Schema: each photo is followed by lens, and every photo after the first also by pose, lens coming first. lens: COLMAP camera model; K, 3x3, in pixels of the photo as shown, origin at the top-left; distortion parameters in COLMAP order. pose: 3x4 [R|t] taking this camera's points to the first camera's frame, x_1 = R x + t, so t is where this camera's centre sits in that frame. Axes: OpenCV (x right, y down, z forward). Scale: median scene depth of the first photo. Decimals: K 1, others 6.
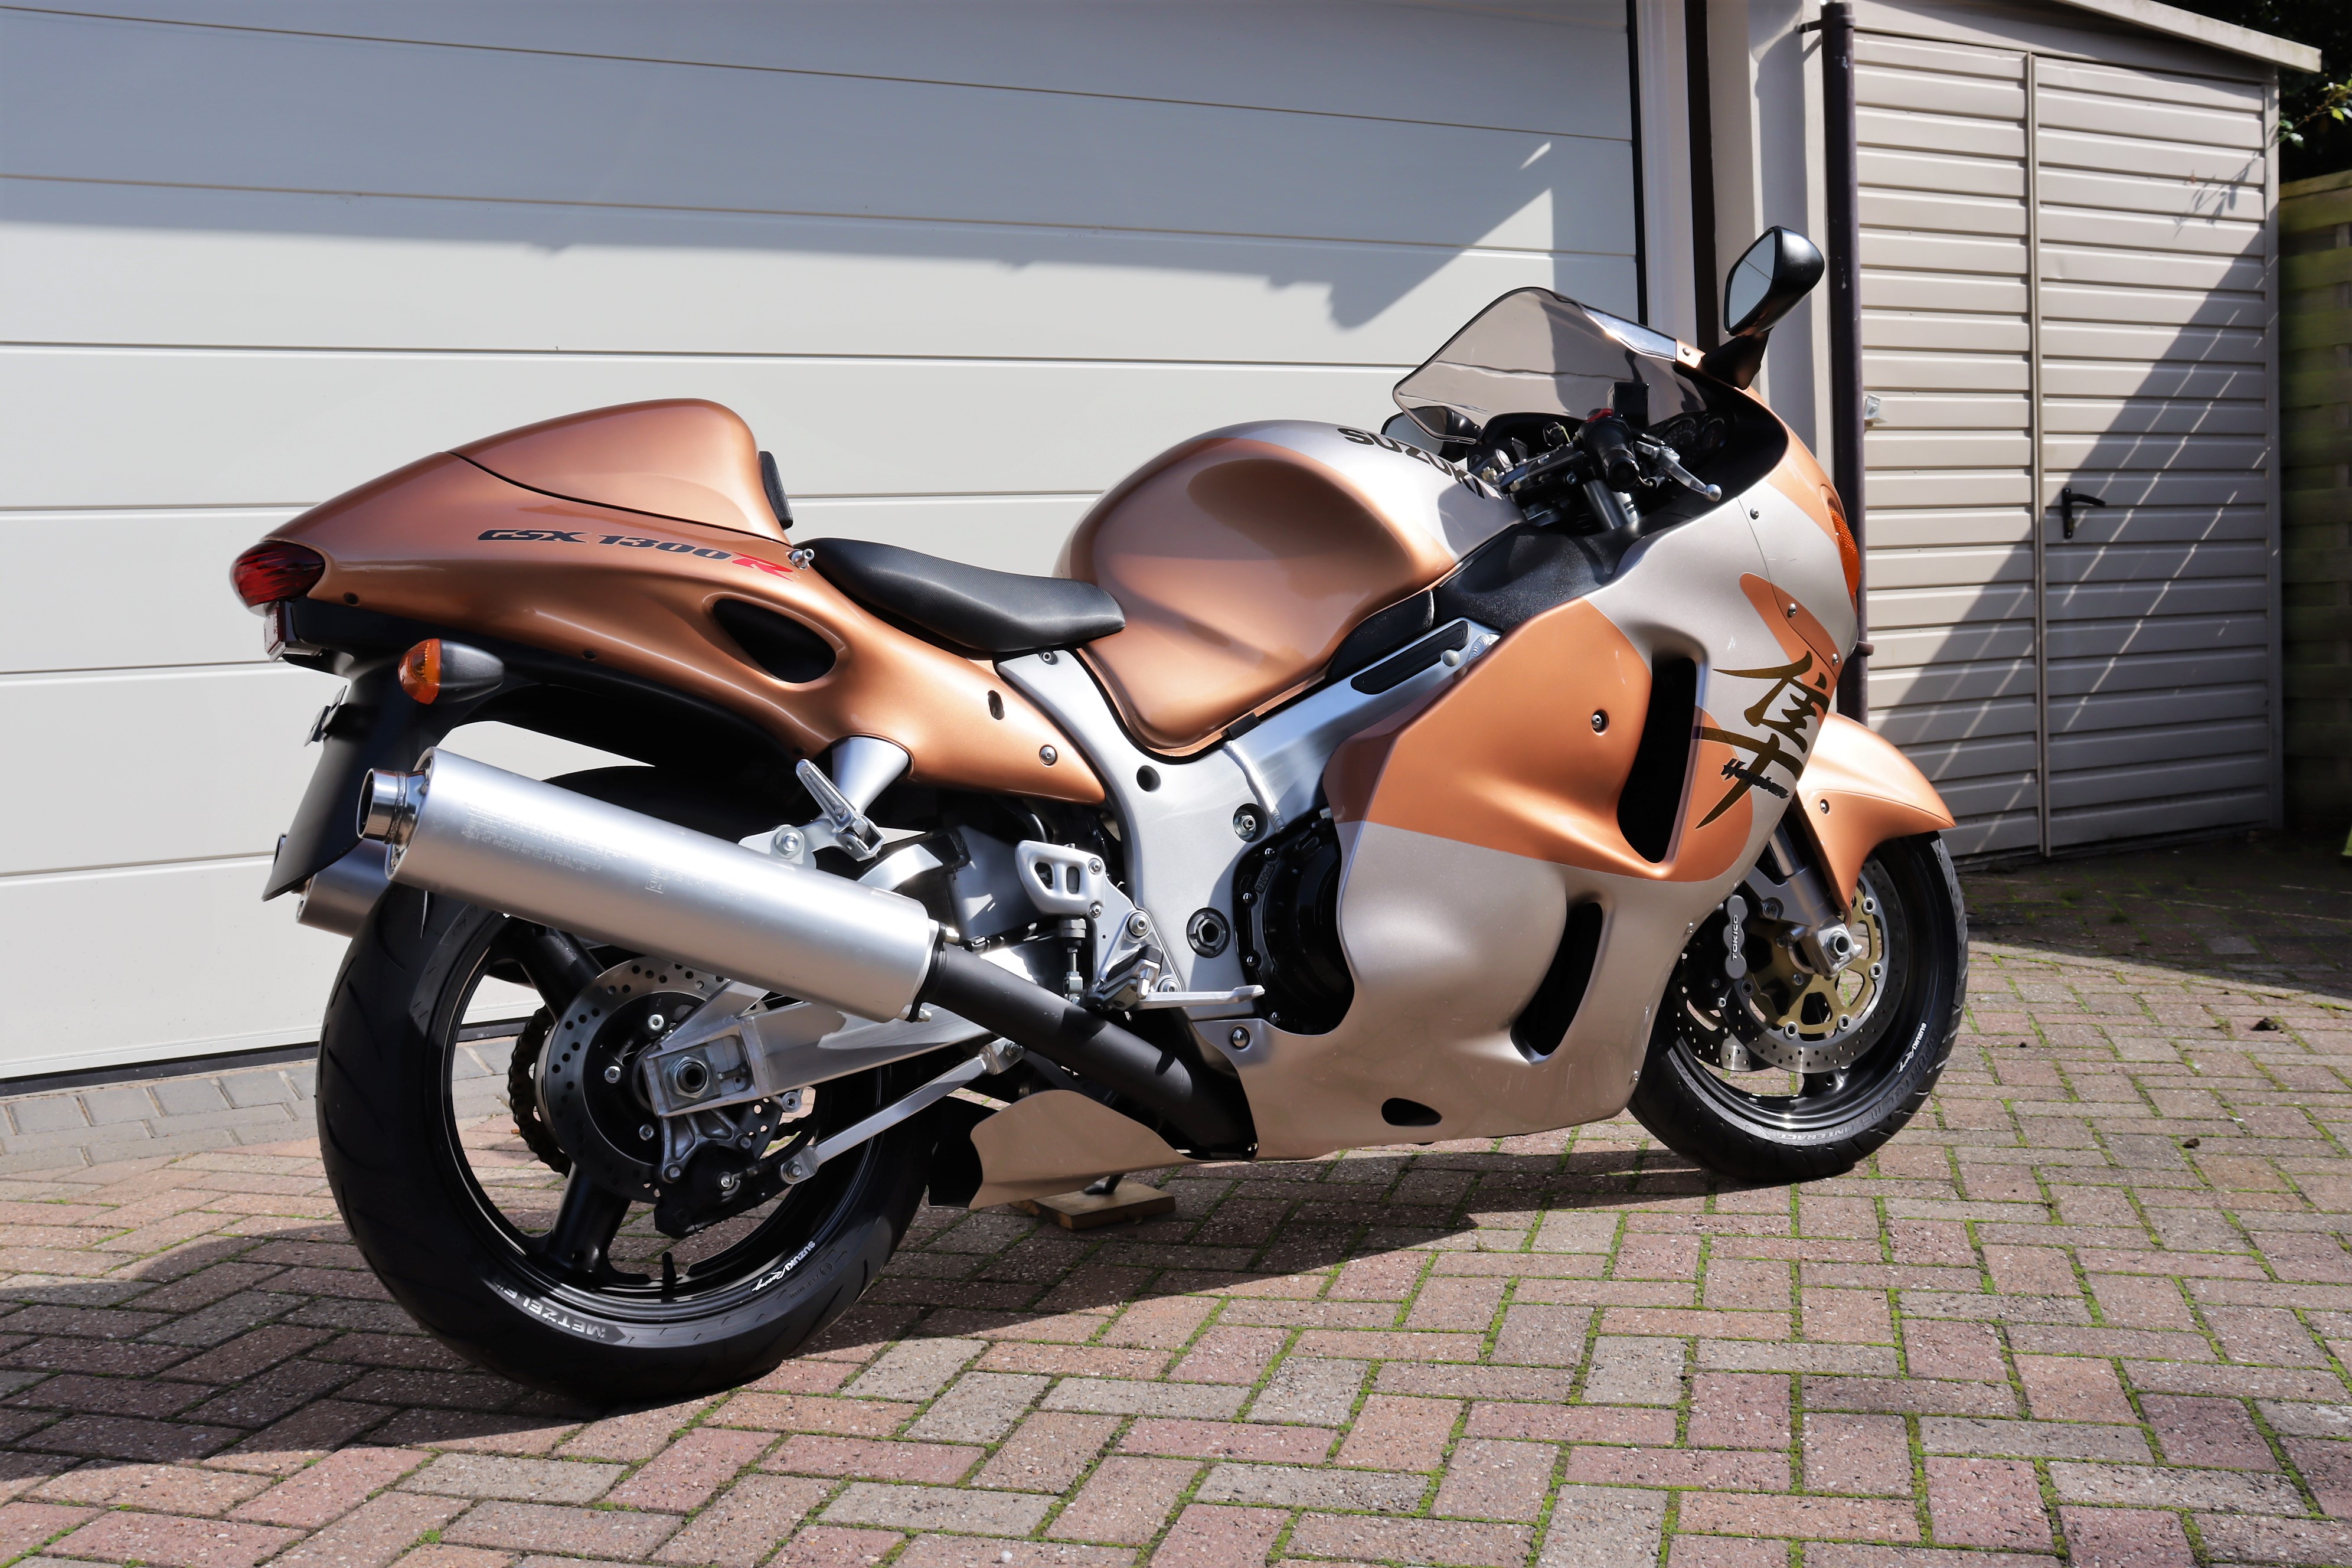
lens RADIAL K [[2511.3, 0, 1176.0], [0, 2511.3, 784.0], [0, 0, 1]] dist [-0.042076, -0.001795]
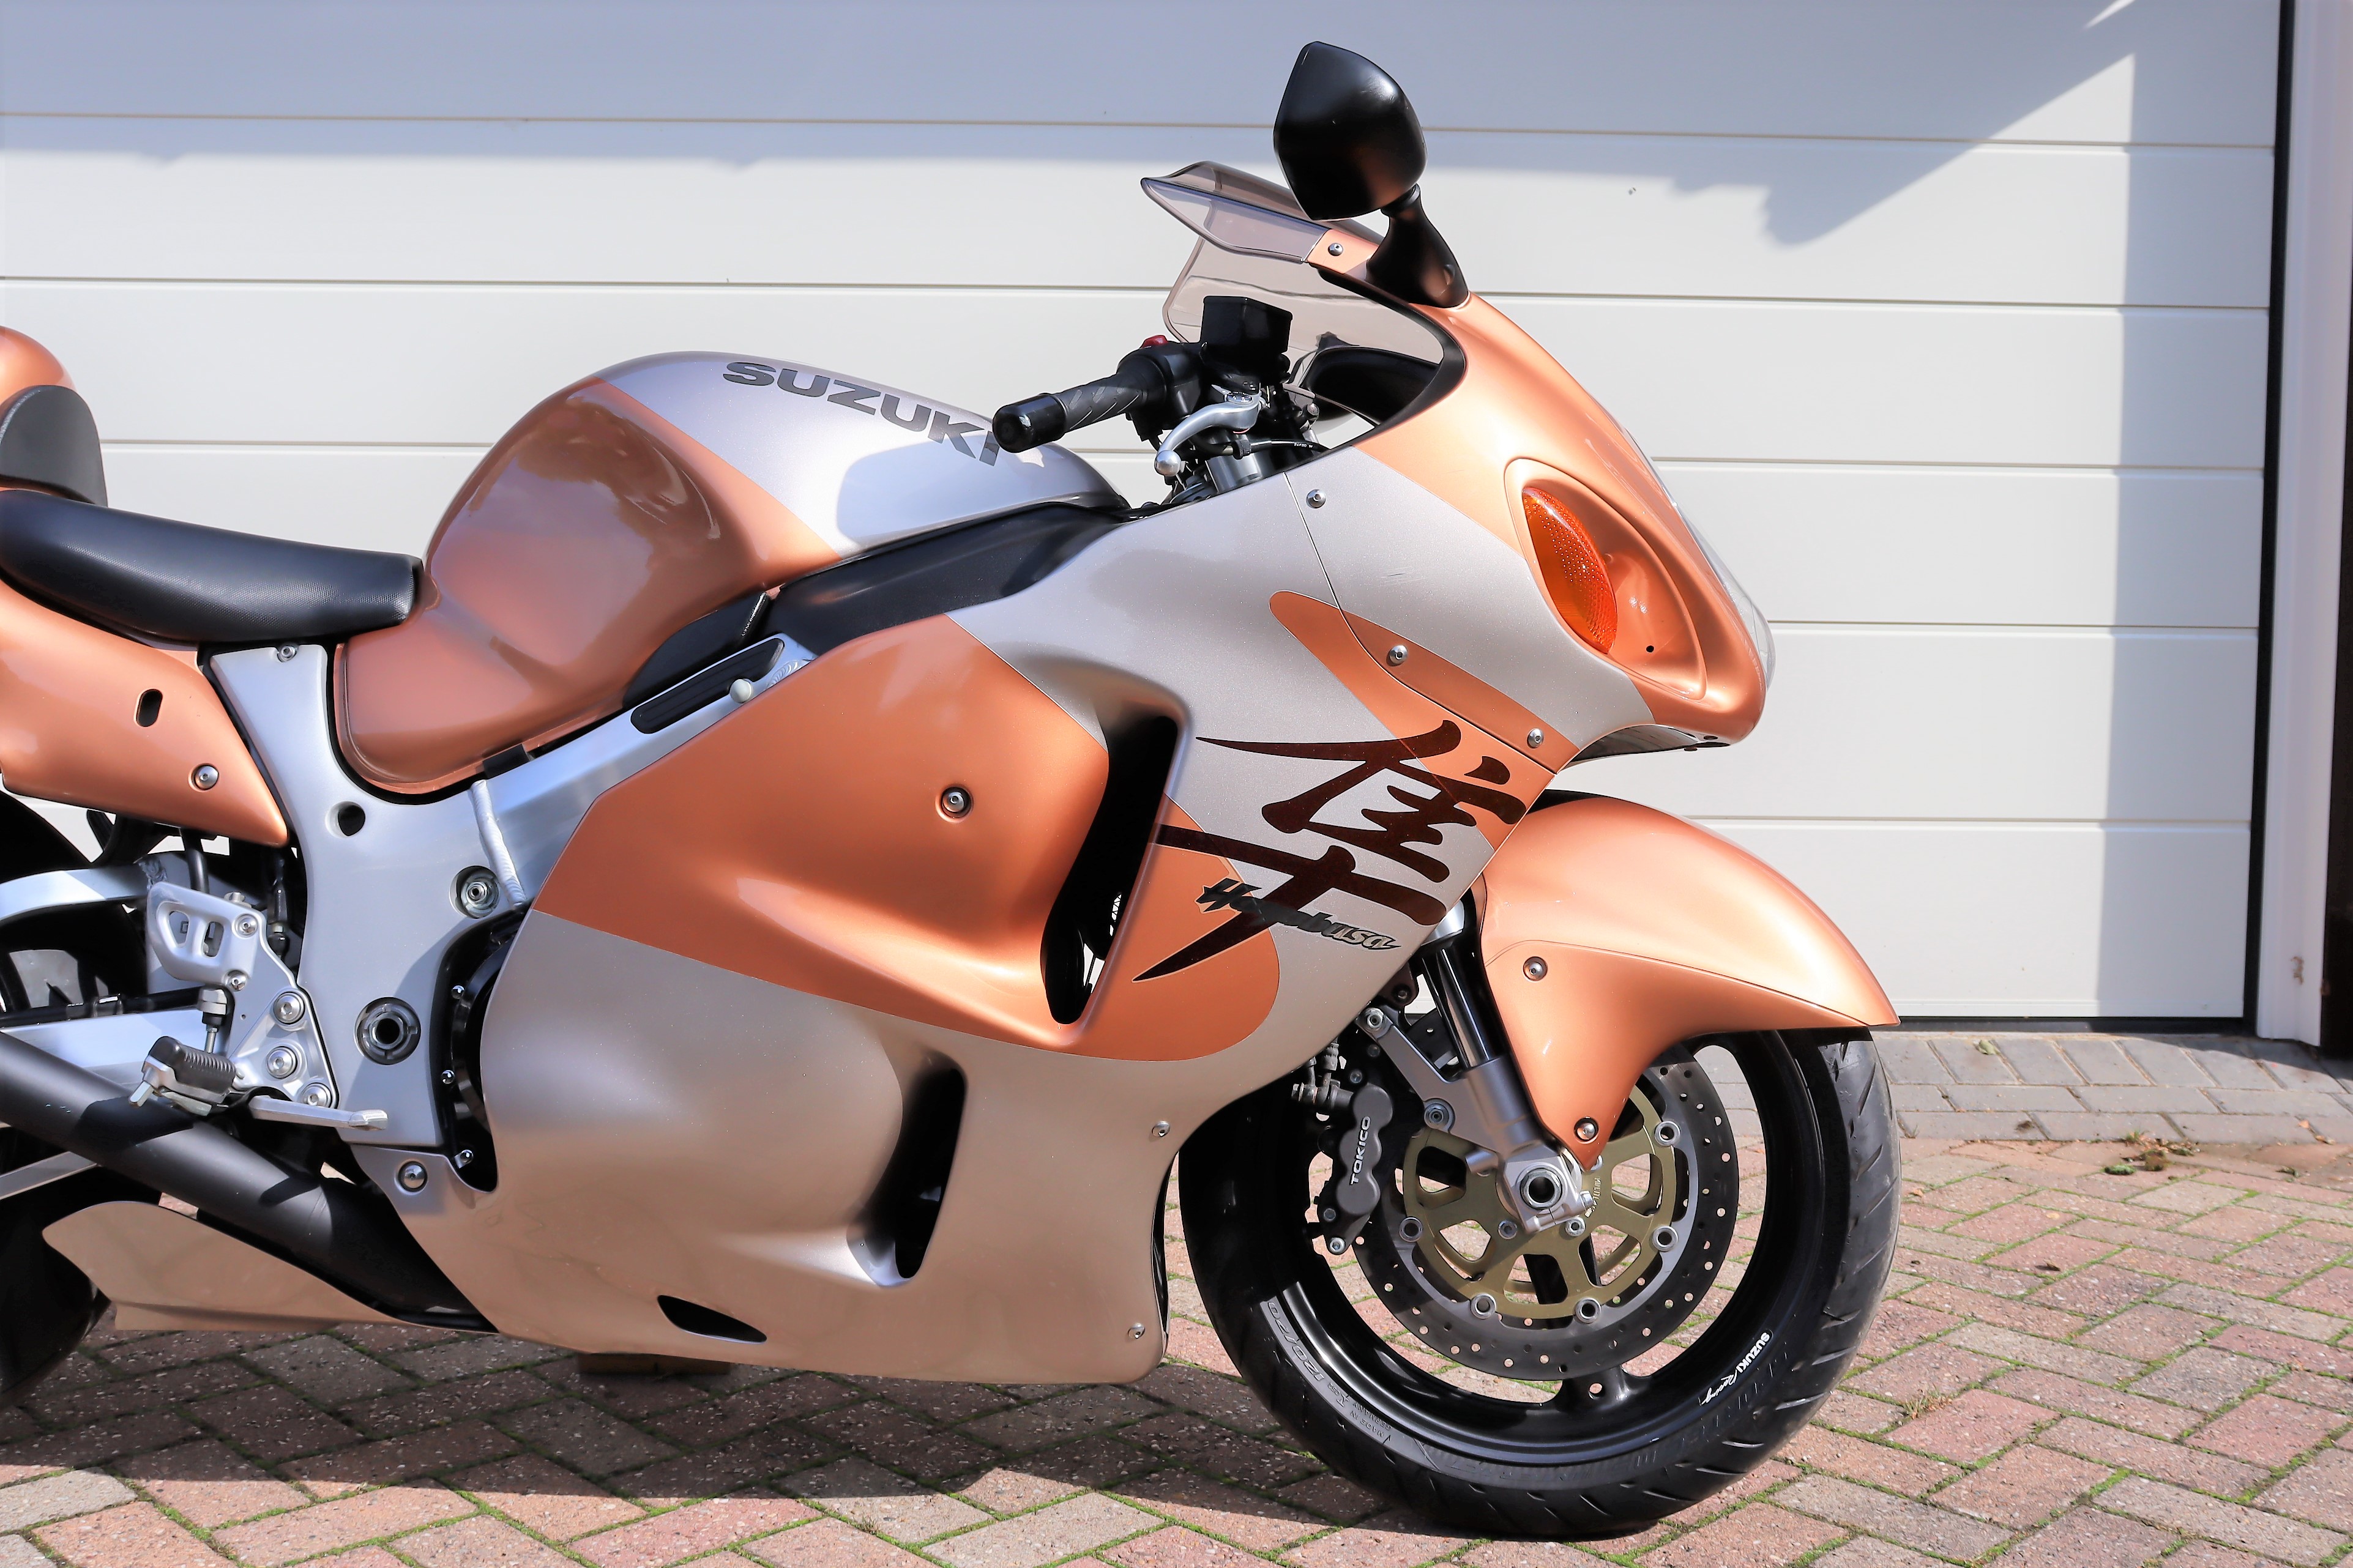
lens RADIAL K [[2529.8, 0, 1176.5], [0, 2529.8, 784.0], [0, 0, 1]] dist [-0.078613, 0.020227]
pose [[0.849545, 0.093913, -0.519089, 0.550473], [-0.085167, 0.995534, 0.040726, -0.060208], [0.520596, 0.009611, 0.853749, 0.443662]]
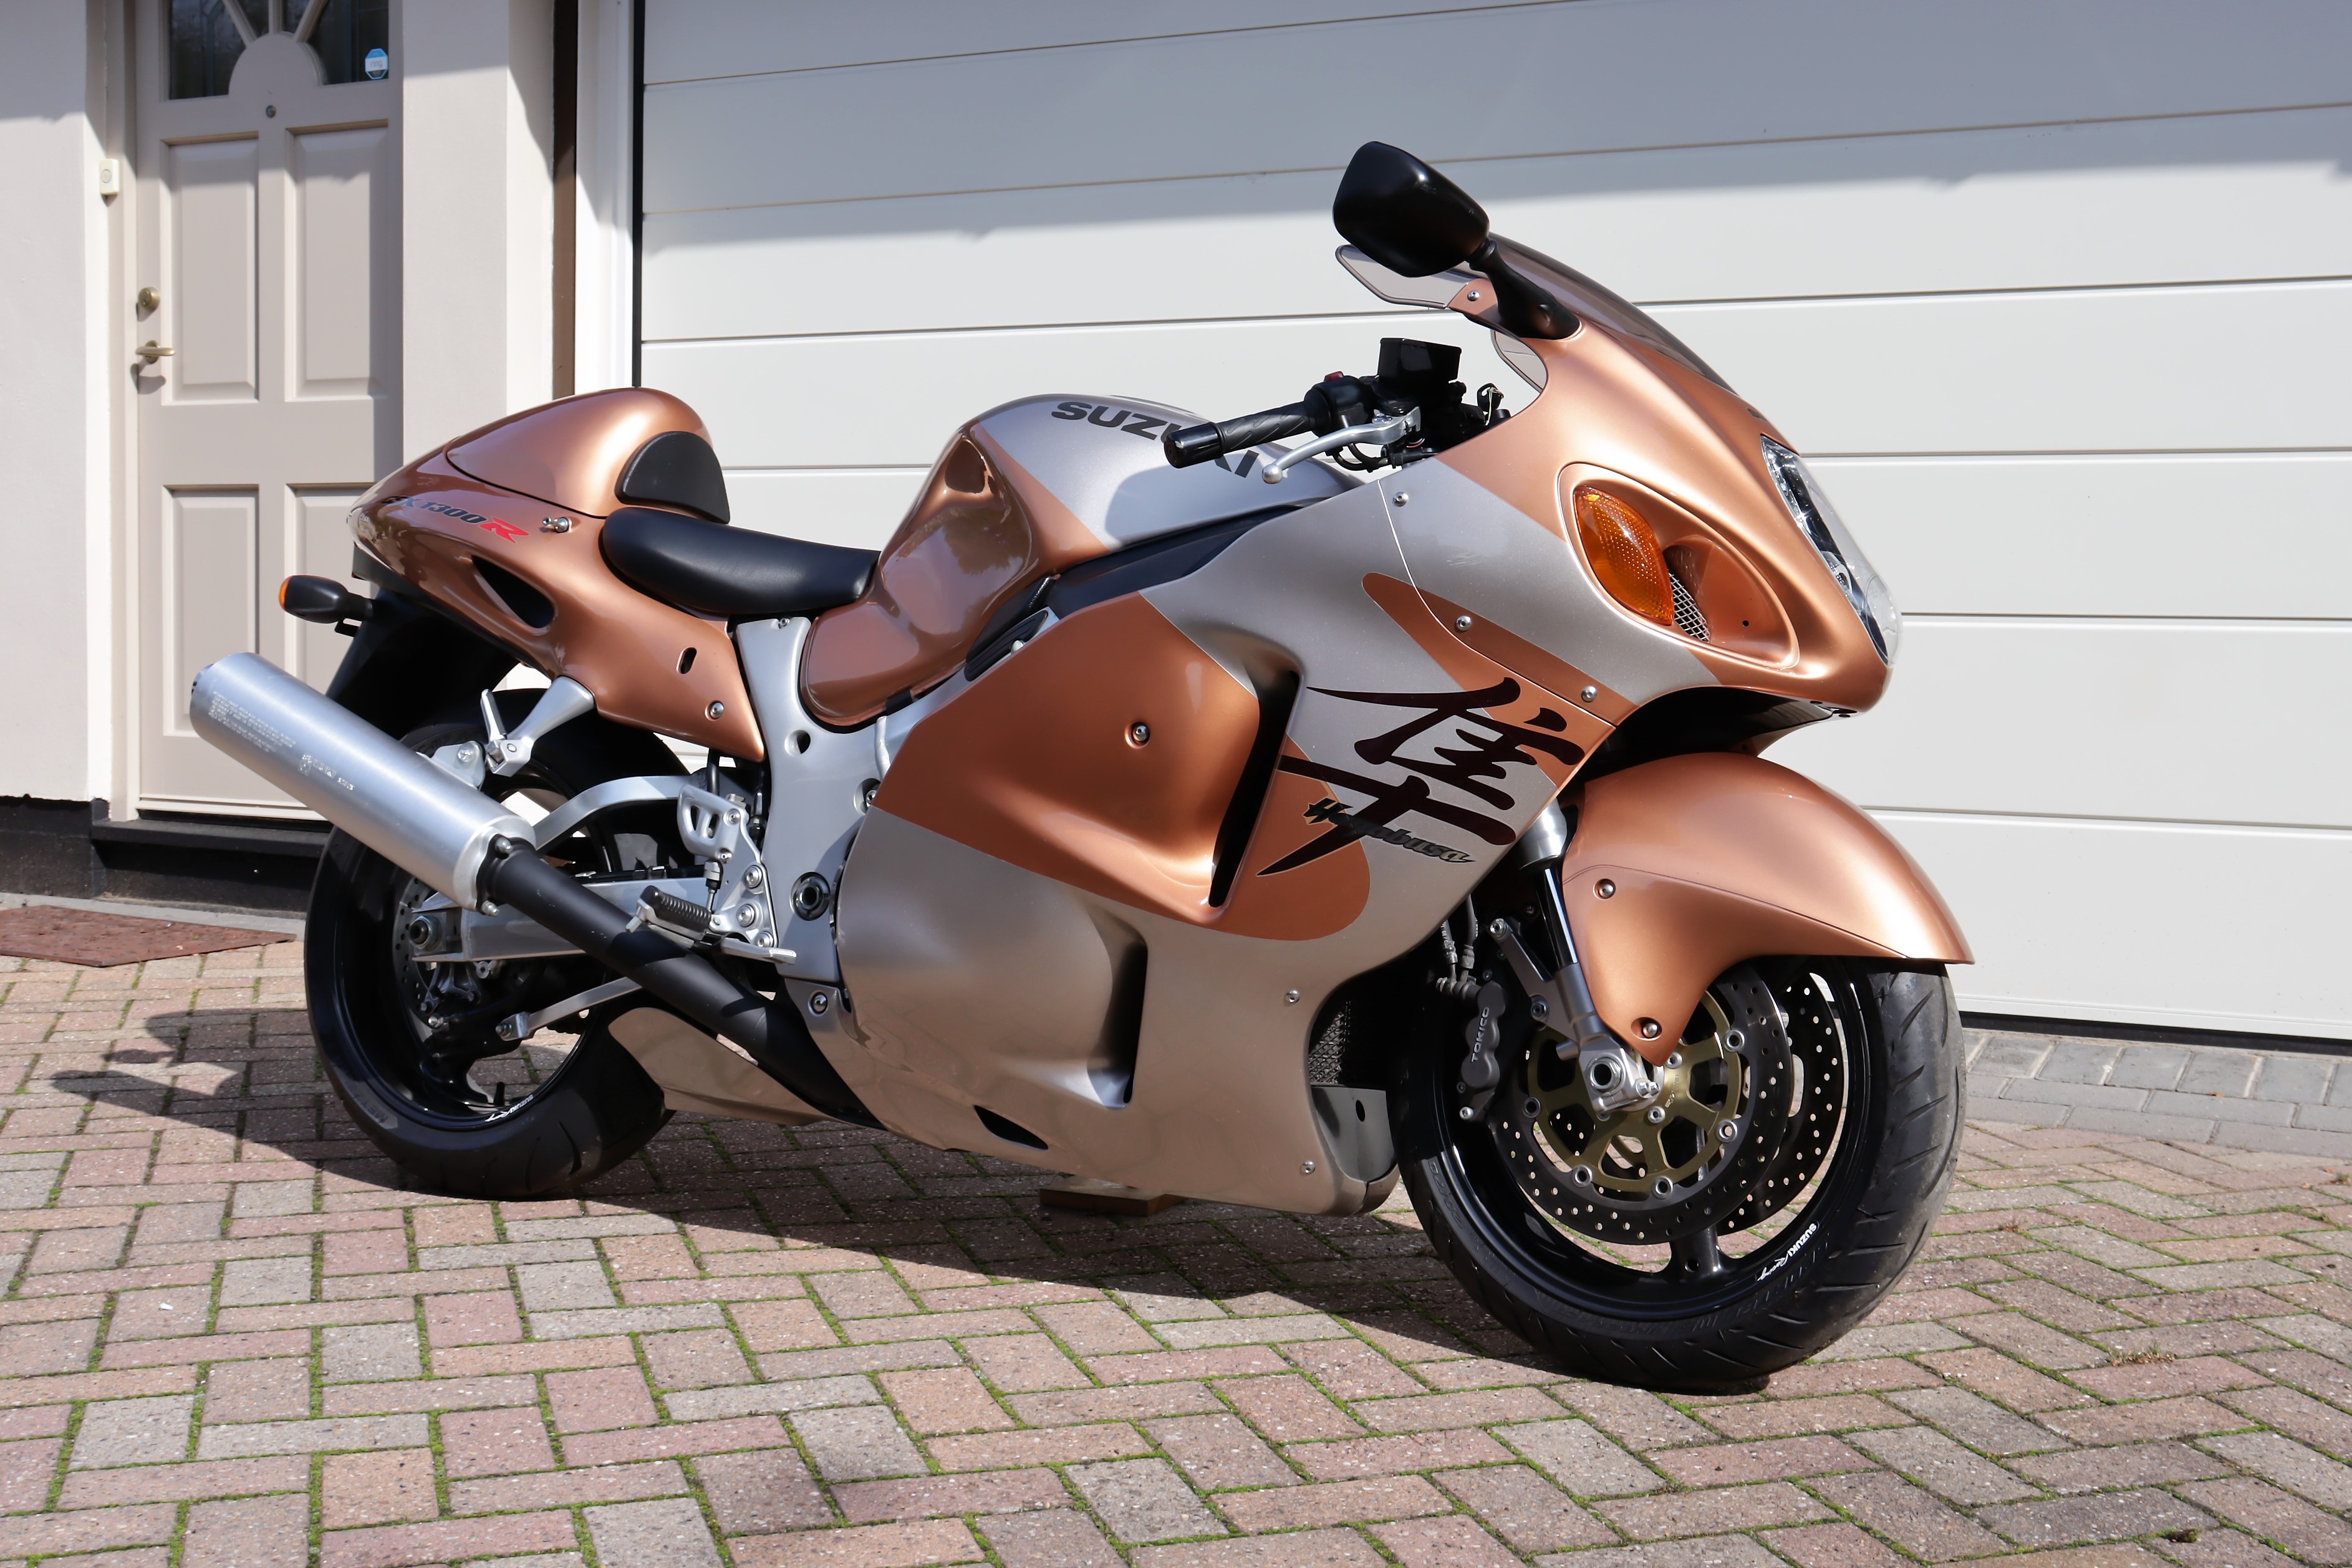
lens RADIAL K [[2851.2, 0, 1177.0], [0, 2851.2, 752.2], [0, 0, 1]] dist [-0.015763, -0.013414]
pose [[0.506135, 0.096291, -0.857062, 1.002382], [-0.095189, 0.993913, 0.055453, -0.072749], [0.857185, 0.053517, 0.512221, 0.485500]]
